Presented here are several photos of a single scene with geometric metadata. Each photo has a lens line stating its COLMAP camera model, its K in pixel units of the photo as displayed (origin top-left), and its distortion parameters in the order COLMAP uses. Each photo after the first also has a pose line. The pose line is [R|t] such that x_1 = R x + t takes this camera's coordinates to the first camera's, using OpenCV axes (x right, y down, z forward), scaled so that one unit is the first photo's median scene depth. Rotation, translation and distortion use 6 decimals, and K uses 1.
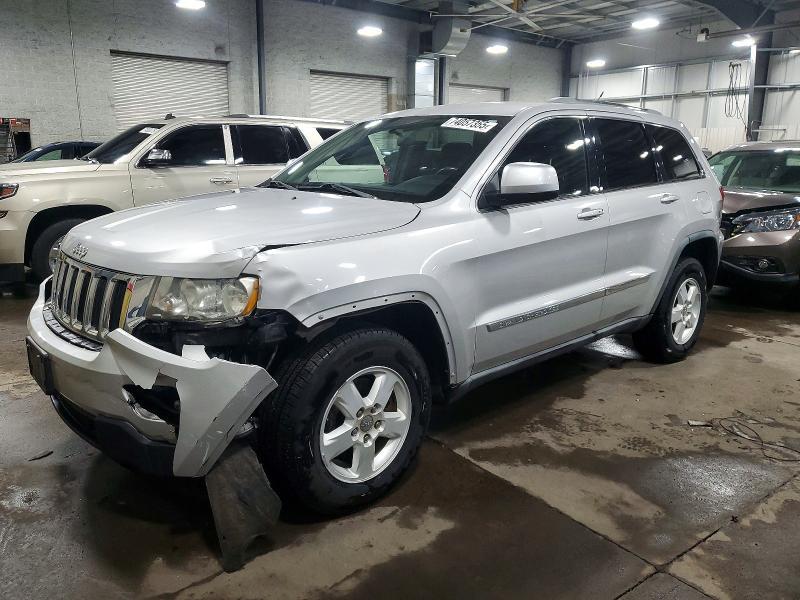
lens RADIAL K [[615.3, 0, 394.7], [0, 615.3, 292.8], [0, 0, 1]] dist [0.011320, 0.025103]
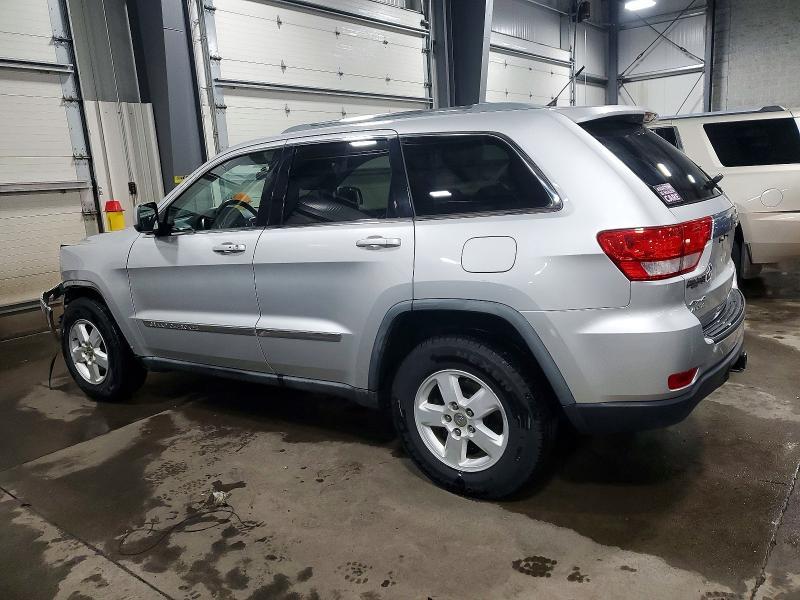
lens RADIAL K [[615.3, 0, 395.1], [0, 615.3, 305.2], [0, 0, 1]] dist [0.011320, 0.025103]
pose [[0.252885, 0.174872, -0.951561, 1.435743], [-0.144246, 0.979352, 0.141645, -0.230087], [0.956683, 0.101439, 0.272888, 1.046119]]
